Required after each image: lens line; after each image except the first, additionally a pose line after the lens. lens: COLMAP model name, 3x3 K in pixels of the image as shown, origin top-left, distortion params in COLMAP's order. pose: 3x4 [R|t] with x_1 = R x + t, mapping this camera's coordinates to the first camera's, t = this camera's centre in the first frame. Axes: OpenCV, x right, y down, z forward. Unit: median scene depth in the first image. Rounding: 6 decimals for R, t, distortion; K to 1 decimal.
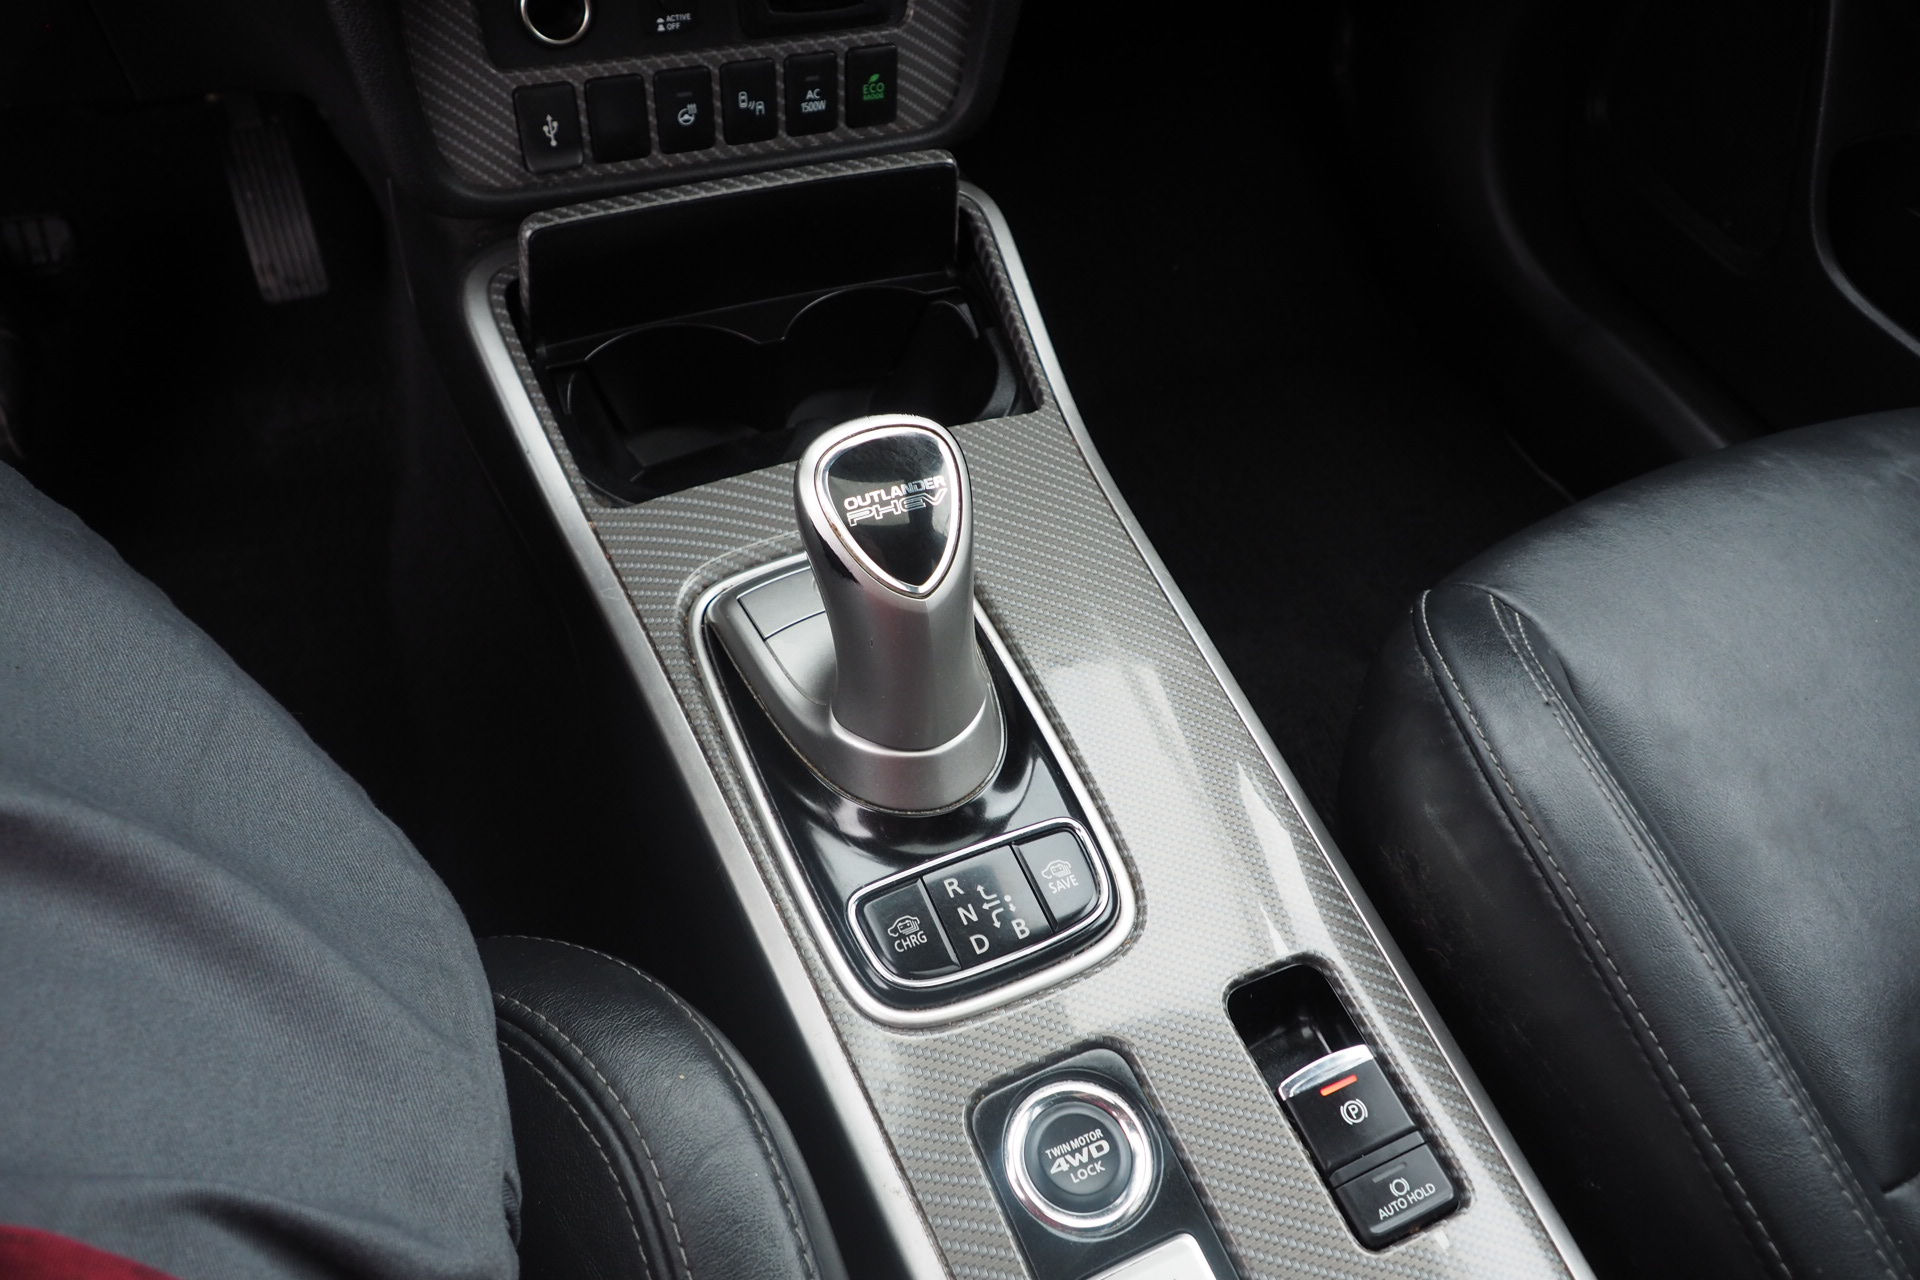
lens RADIAL K [[1357.6, 0, 963.0], [0, 1357.6, 641.9], [0, 0, 1]] dist [-0.044689, 0.004459]
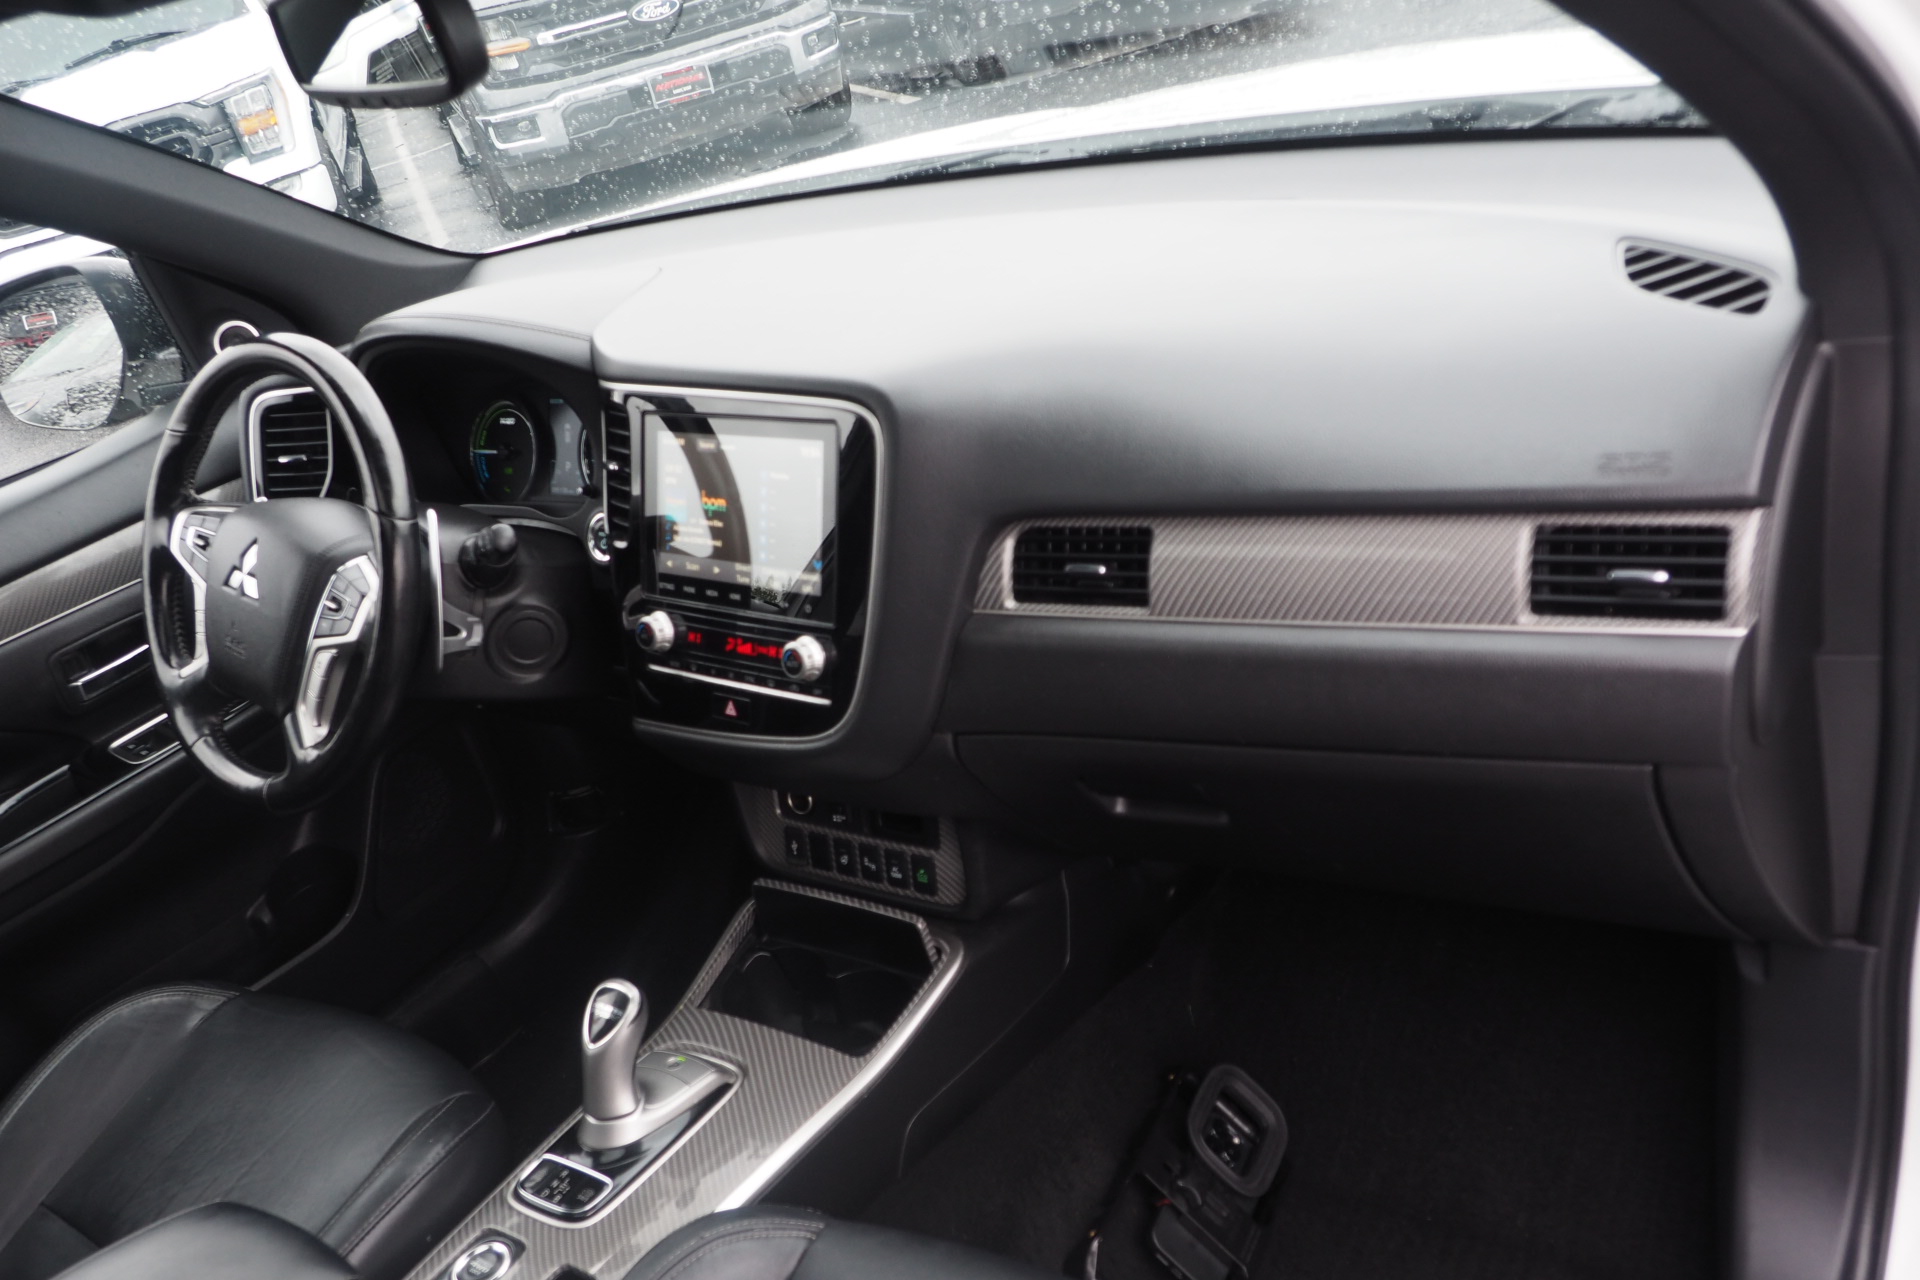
lens RADIAL K [[1695.1, 0, 954.9], [0, 1695.1, 631.4], [0, 0, 1]] dist [-0.045547, 0.016767]
pose [[0.463209, 0.167899, -0.870199, 2.043953], [-0.497111, 0.862103, -0.098277, -0.515906], [0.733701, 0.478109, 0.482799, -0.288896]]
